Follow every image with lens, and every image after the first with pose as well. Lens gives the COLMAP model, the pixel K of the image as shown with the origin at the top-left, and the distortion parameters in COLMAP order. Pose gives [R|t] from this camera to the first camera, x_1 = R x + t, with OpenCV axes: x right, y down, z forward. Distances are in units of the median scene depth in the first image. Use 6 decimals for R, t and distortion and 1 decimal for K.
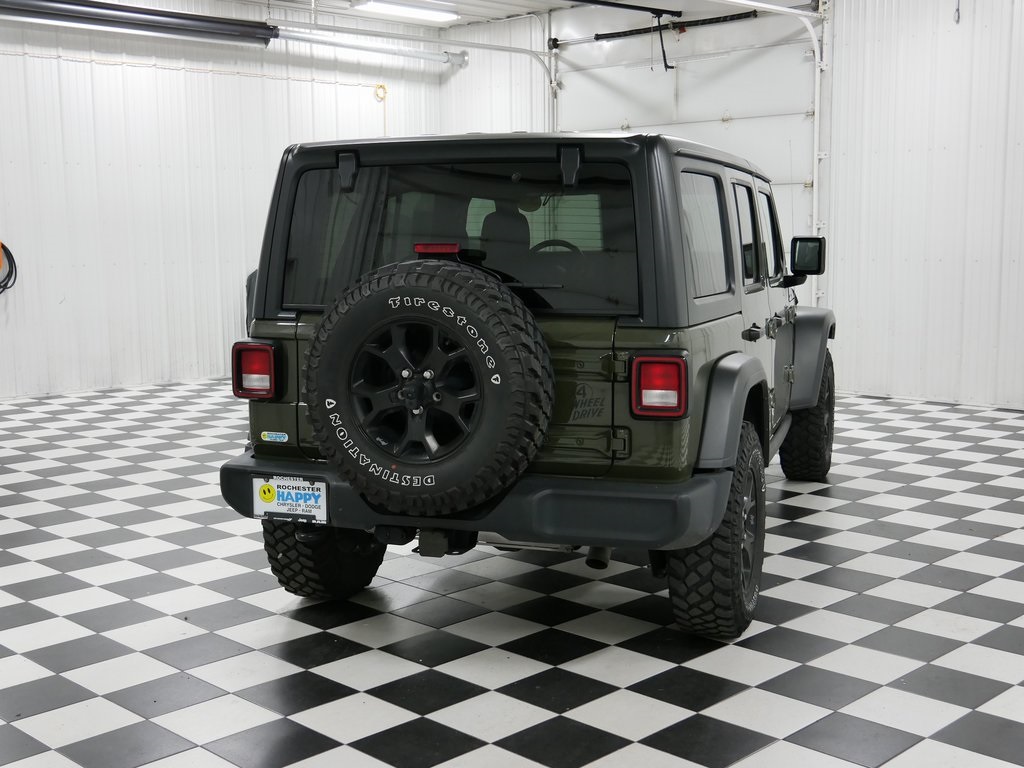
lens RADIAL K [[1261.9, 0, 471.1], [0, 1261.9, 379.1], [0, 0, 1]] dist [0.030265, 0.000000]
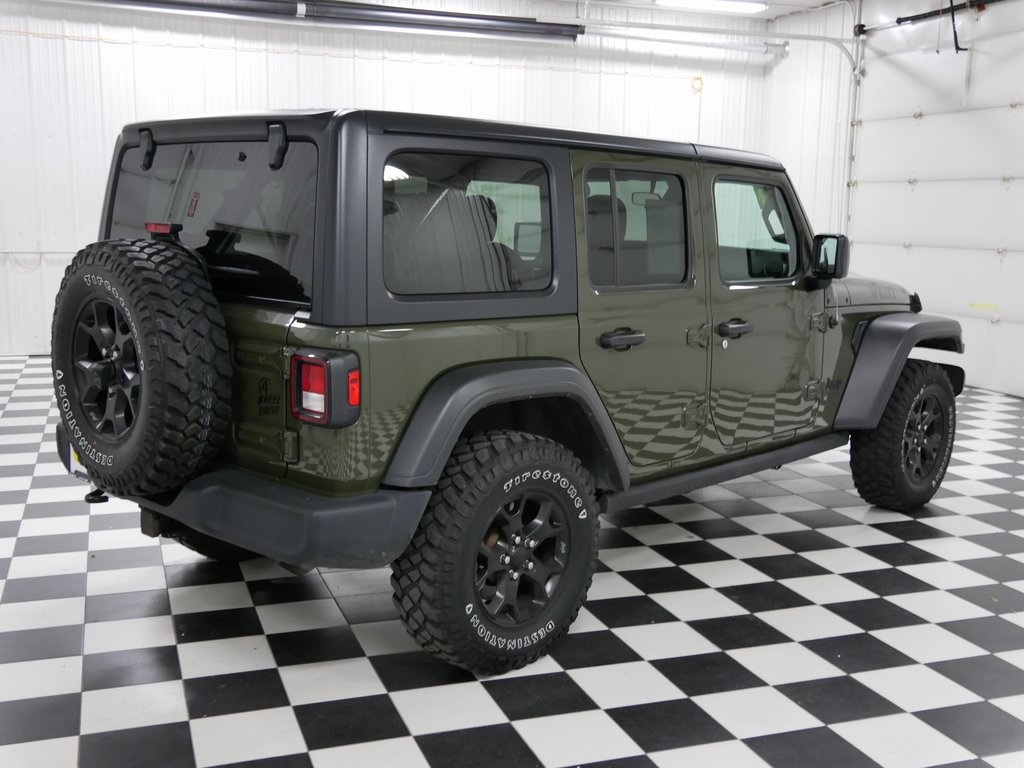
lens RADIAL K [[1099.4, 0, 481.9], [0, 1099.4, 380.8], [0, 0, 1]] dist [0.026555, 0.000000]
pose [[0.910259, 0.093158, -0.403423, 0.173021], [-0.079785, 0.995564, 0.049872, -0.014666], [0.406279, -0.013209, 0.913653, 0.097873]]
